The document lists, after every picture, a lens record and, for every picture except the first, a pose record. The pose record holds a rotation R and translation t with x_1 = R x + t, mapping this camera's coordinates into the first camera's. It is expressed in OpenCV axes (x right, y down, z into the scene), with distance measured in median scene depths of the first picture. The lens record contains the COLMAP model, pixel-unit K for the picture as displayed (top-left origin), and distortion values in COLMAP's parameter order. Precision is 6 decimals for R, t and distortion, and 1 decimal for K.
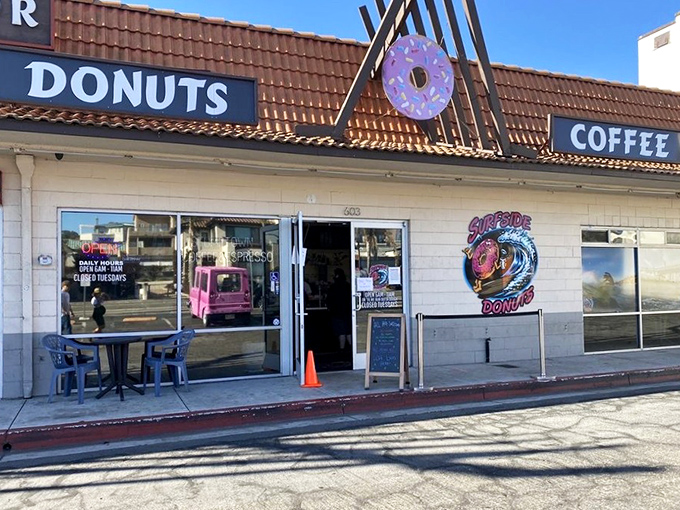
lens RADIAL K [[479.2, 0, 343.7], [0, 479.2, 252.7], [0, 0, 1]] dist [0.045403, -0.020167]
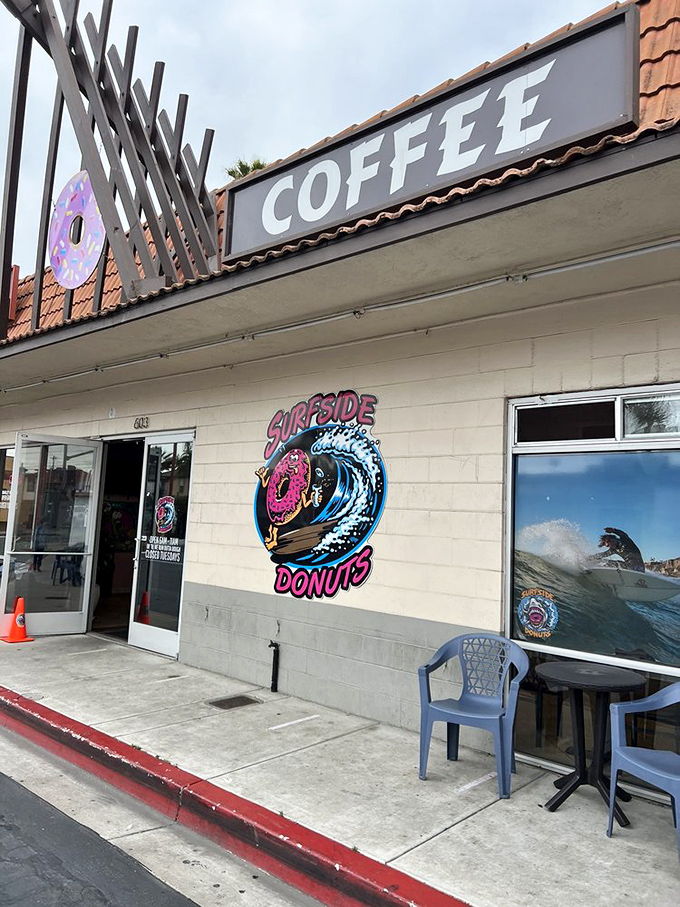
lens RADIAL K [[639.2, 0, 344.1], [0, 639.2, 459.4], [0, 0, 1]] dist [0.045403, -0.020167]
pose [[0.504083, -0.065775, -0.861147, 0.918845], [-0.039529, 0.994294, -0.099084, 0.049033], [0.862750, 0.083987, 0.498607, 0.694268]]
